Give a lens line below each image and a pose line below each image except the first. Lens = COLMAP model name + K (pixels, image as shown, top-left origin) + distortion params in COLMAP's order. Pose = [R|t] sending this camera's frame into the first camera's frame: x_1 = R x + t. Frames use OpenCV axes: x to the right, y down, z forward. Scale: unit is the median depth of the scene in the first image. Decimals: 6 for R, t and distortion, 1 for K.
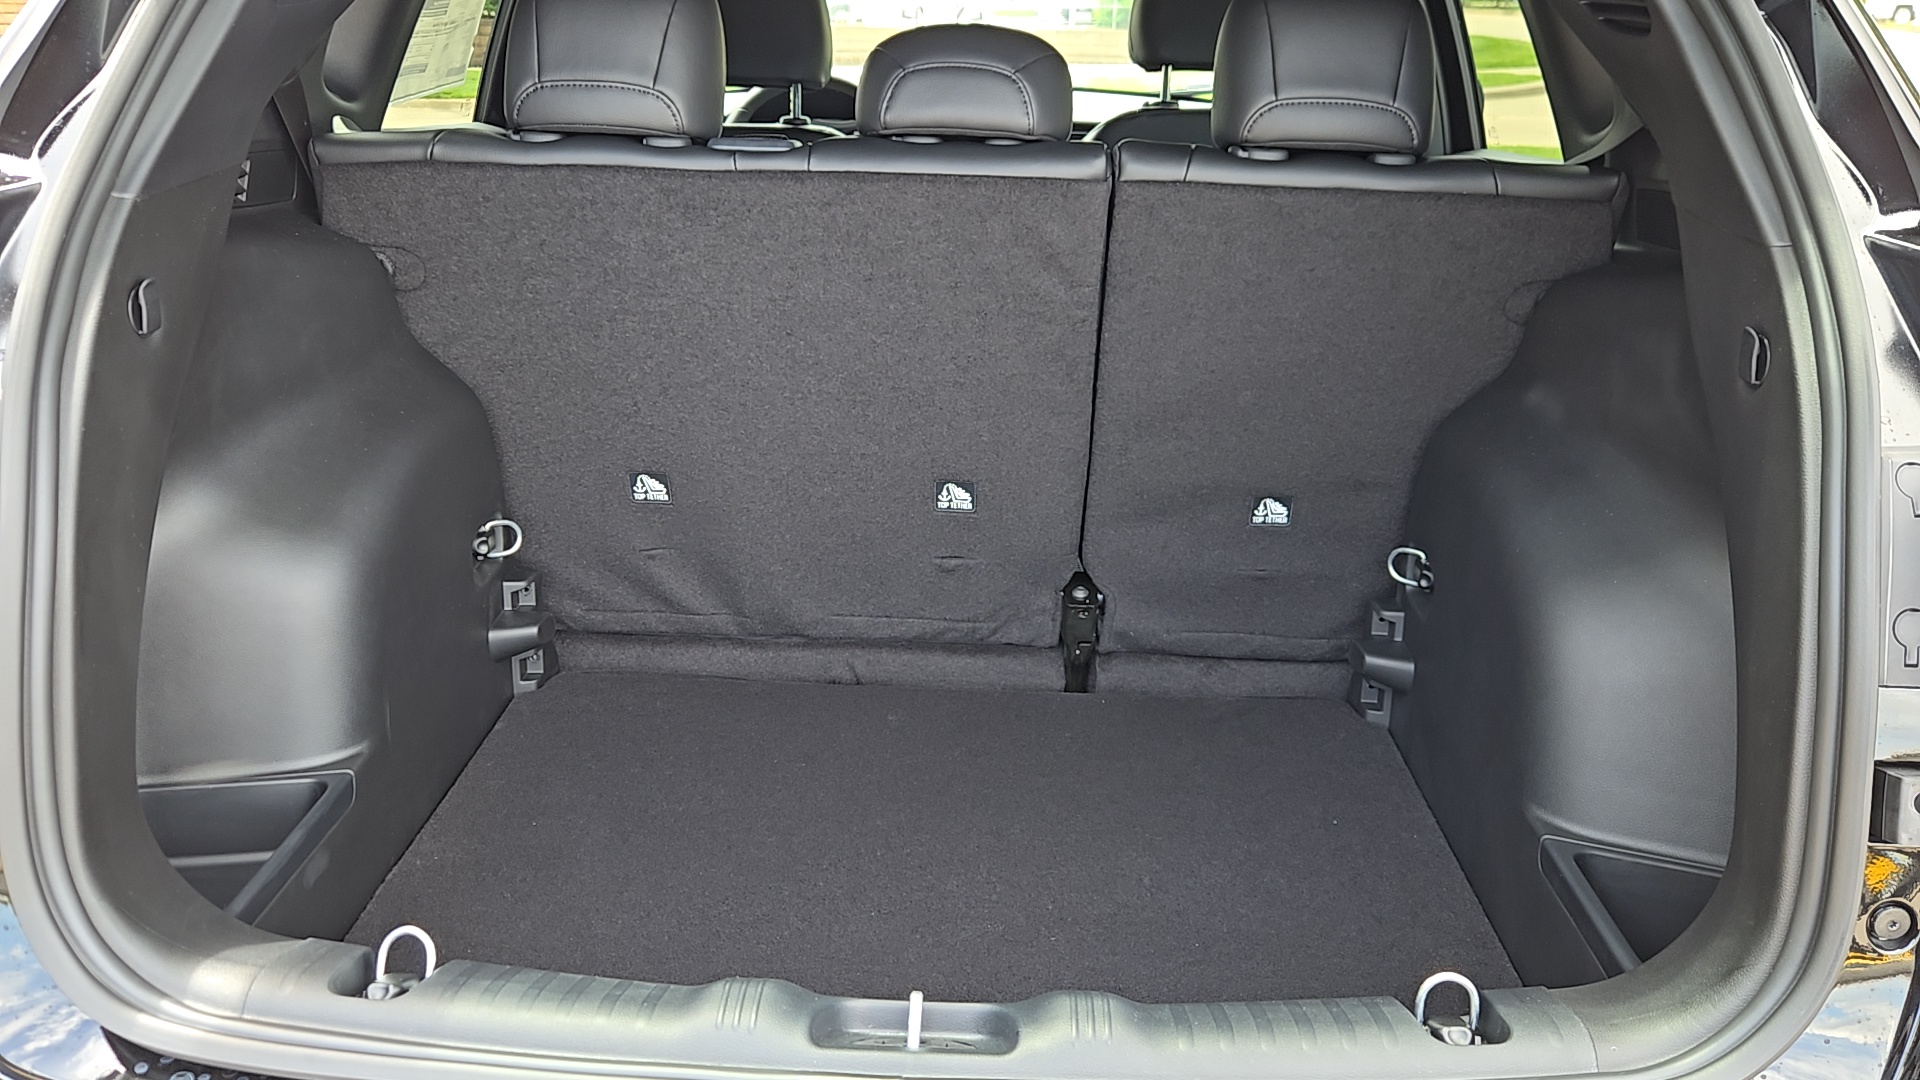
lens RADIAL K [[1587.4, 0, 957.3], [0, 1587.4, 538.4], [0, 0, 1]] dist [-0.006910, 0.006582]
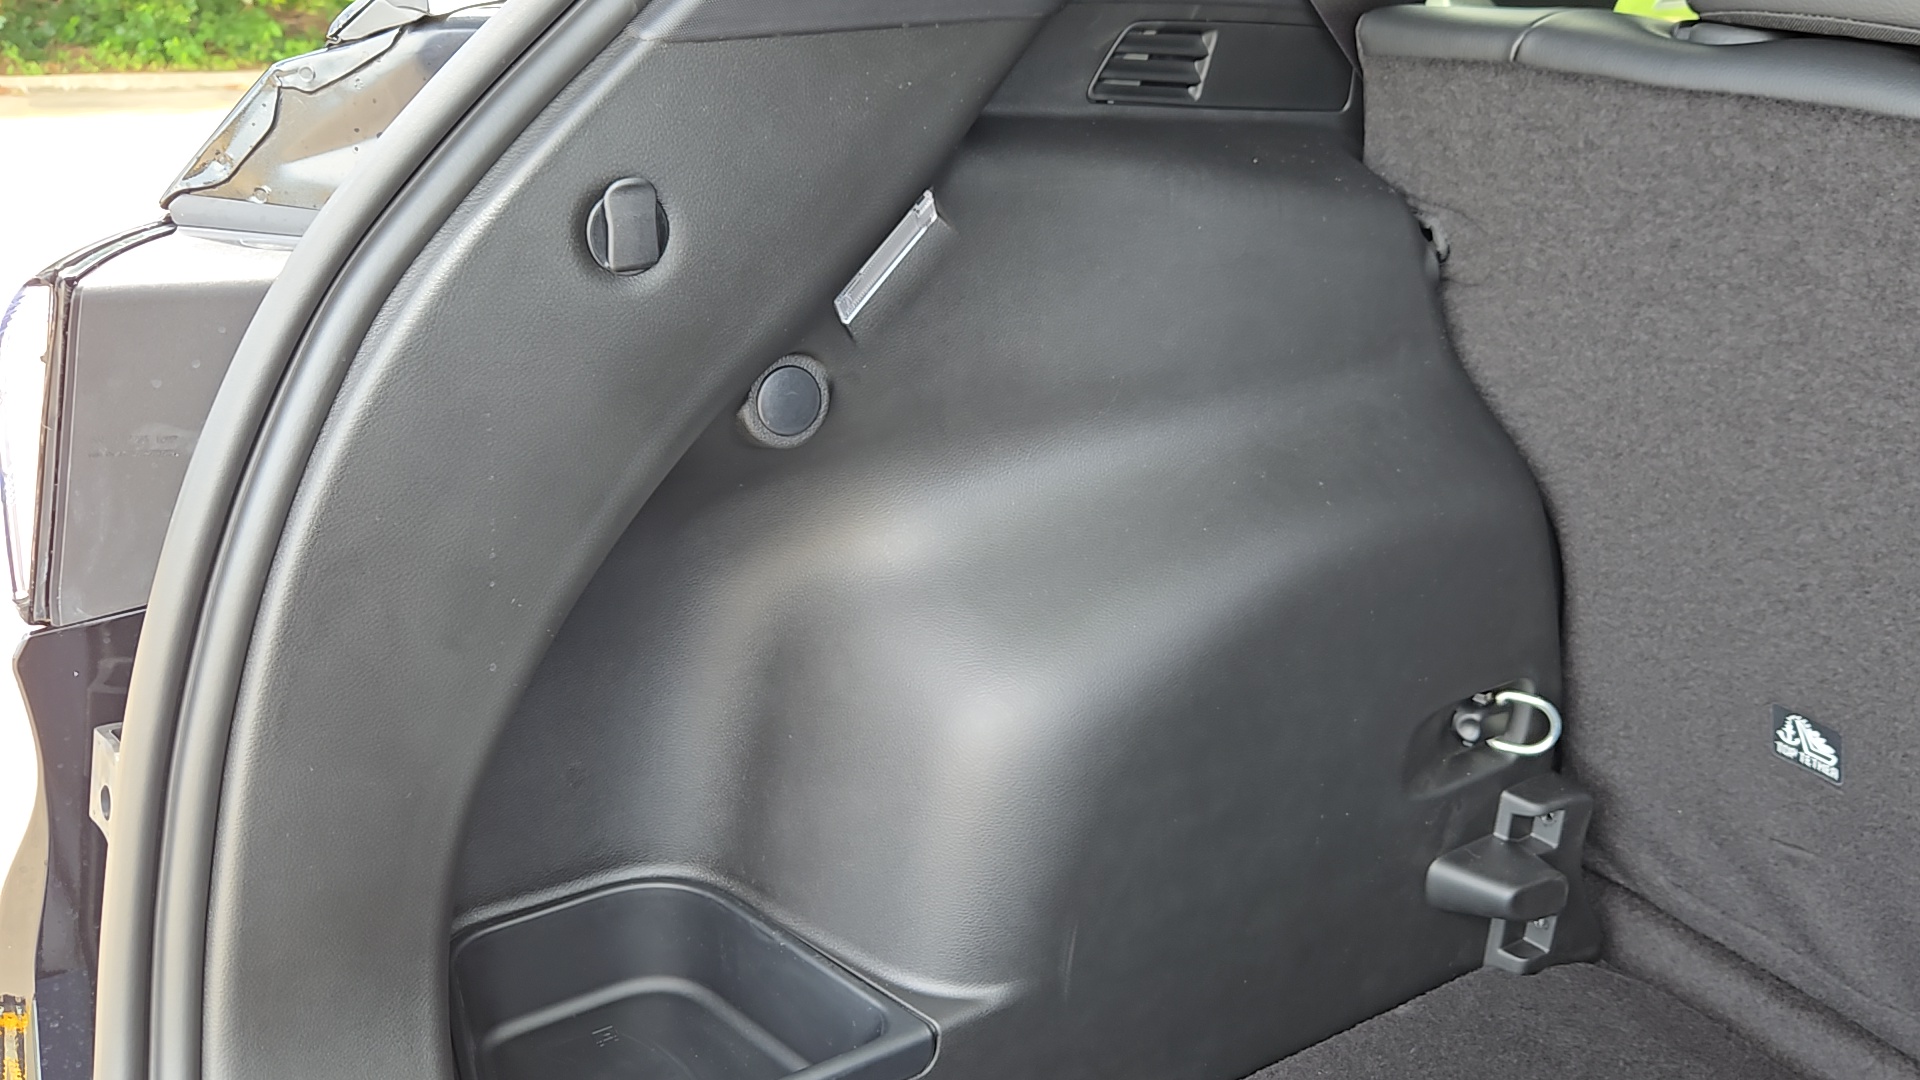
lens RADIAL K [[1587.4, 0, 1020.2], [0, 1587.4, 533.8], [0, 0, 1]] dist [-0.006910, 0.006582]
pose [[0.560283, 0.306153, -0.769645, 0.041939], [-0.278529, 0.944713, 0.173030, -0.124365], [0.780067, 0.117422, 0.614579, 0.517937]]
